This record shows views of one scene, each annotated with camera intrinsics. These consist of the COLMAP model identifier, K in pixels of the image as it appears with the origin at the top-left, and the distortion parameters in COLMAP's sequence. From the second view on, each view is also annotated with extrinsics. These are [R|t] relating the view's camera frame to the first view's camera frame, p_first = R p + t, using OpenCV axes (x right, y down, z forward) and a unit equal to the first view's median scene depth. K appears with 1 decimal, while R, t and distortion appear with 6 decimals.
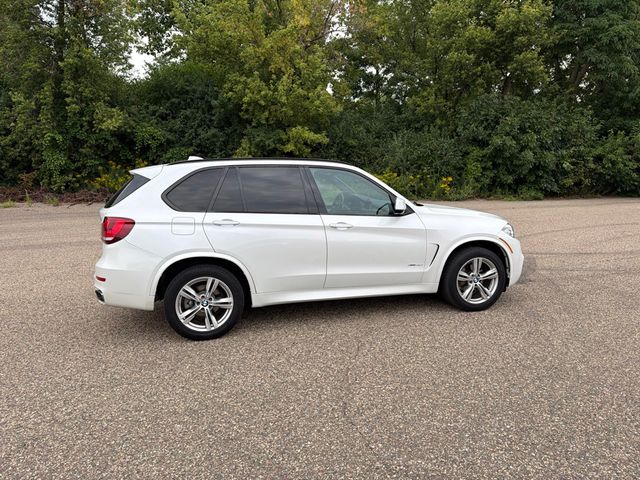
lens RADIAL K [[449.2, 0, 323.0], [0, 449.2, 239.1], [0, 0, 1]] dist [0.038935, -0.048423]
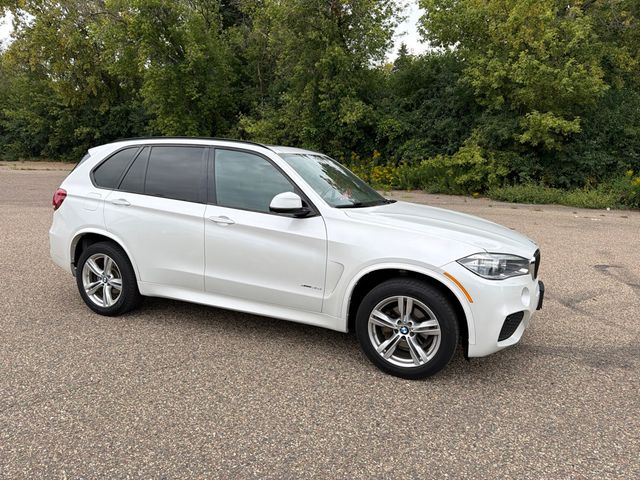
lens RADIAL K [[449.2, 0, 320.1], [0, 449.2, 243.4], [0, 0, 1]] dist [0.038935, -0.048423]
pose [[0.779784, 0.143128, -0.609468, 0.177801], [-0.130405, 0.989296, 0.065480, -0.016764], [0.612316, 0.028417, 0.790102, 0.119398]]
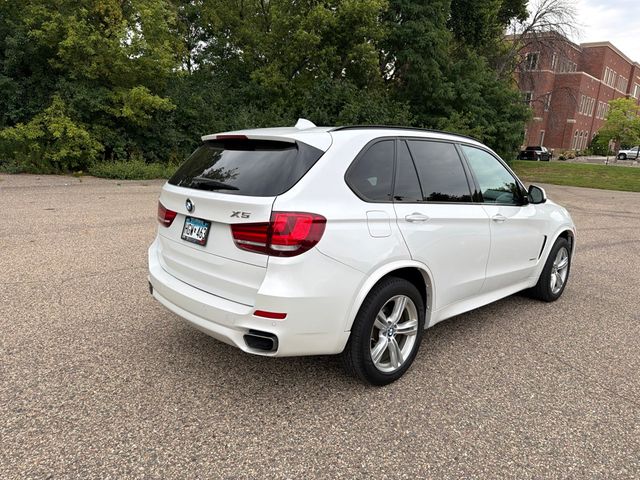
lens RADIAL K [[449.2, 0, 322.8], [0, 449.2, 245.1], [0, 0, 1]] dist [0.038935, -0.048423]
pose [[0.880061, -0.042428, 0.472961, -0.167555], [0.014962, 0.997983, 0.061687, -0.009521], [-0.474624, -0.047212, 0.878922, 0.106413]]
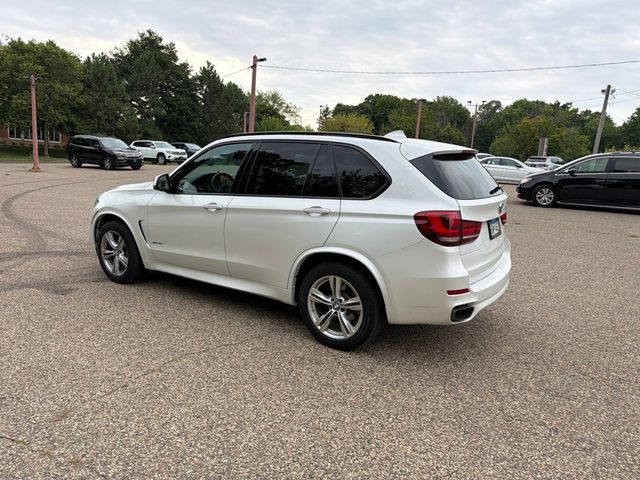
lens RADIAL K [[449.2, 0, 319.5], [0, 449.2, 242.7], [0, 0, 1]] dist [0.038935, -0.048423]
pose [[-0.656594, -0.158548, 0.737392, -0.234074], [0.083526, 0.956359, 0.280002, -0.064951], [-0.749605, 0.245439, -0.614697, 0.468970]]
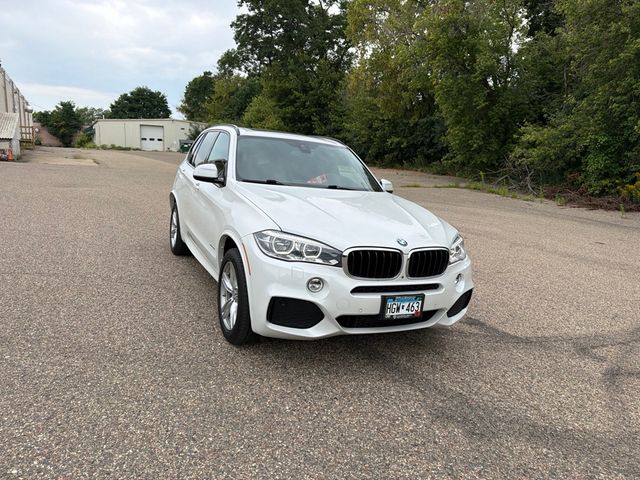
lens RADIAL K [[449.2, 0, 322.0], [0, 449.2, 237.6], [0, 0, 1]] dist [0.038935, -0.048423]
pose [[0.177834, 0.201000, -0.963314, 0.288682], [-0.232775, 0.959728, 0.157280, -0.038212], [0.956133, 0.196266, 0.217460, 0.276881]]
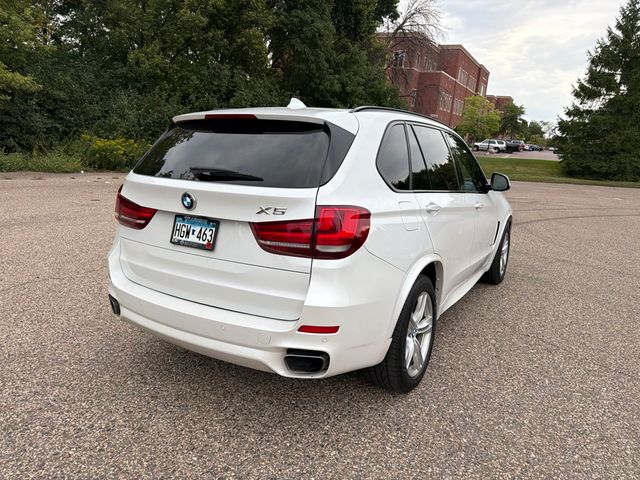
lens RADIAL K [[449.2, 0, 322.4], [0, 449.2, 241.2], [0, 0, 1]] dist [0.038935, -0.048423]
pose [[0.722707, -0.087866, 0.685547, -0.194573], [0.044347, 0.995737, 0.080872, -0.011802], [-0.689731, -0.028045, 0.723523, 0.151690]]
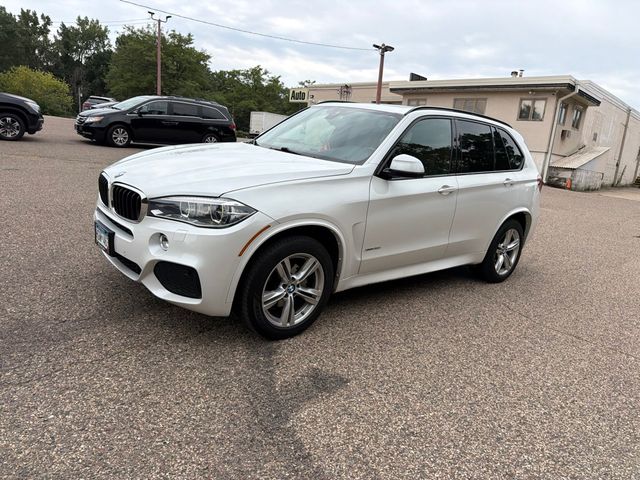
lens RADIAL K [[449.2, 0, 321.3], [0, 449.2, 238.8], [0, 0, 1]] dist [0.038935, -0.048423]
pose [[-0.897604, 0.009221, -0.440706, 0.134179], [-0.168411, 0.916763, 0.362192, -0.068905], [0.407363, 0.399325, -0.821337, 0.526196]]
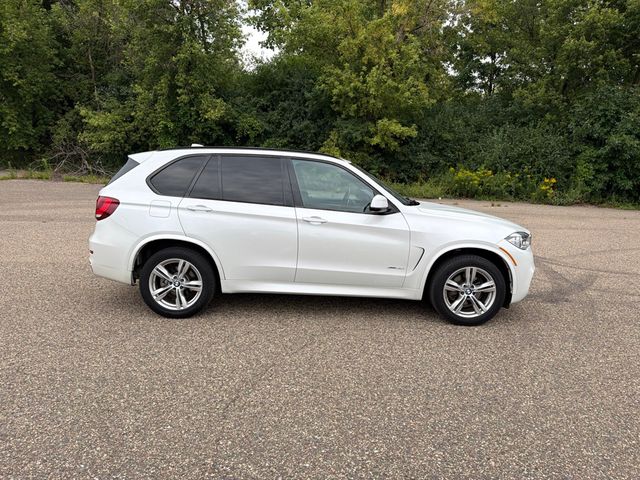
lens RADIAL K [[449.2, 0, 321.6], [0, 449.2, 240.7], [0, 0, 1]] dist [0.038935, -0.048423]
pose [[0.965023, 0.084632, -0.248128, 0.077681], [-0.080182, 0.996387, 0.028005, -0.003468], [0.249601, -0.007130, 0.968322, 0.015626]]
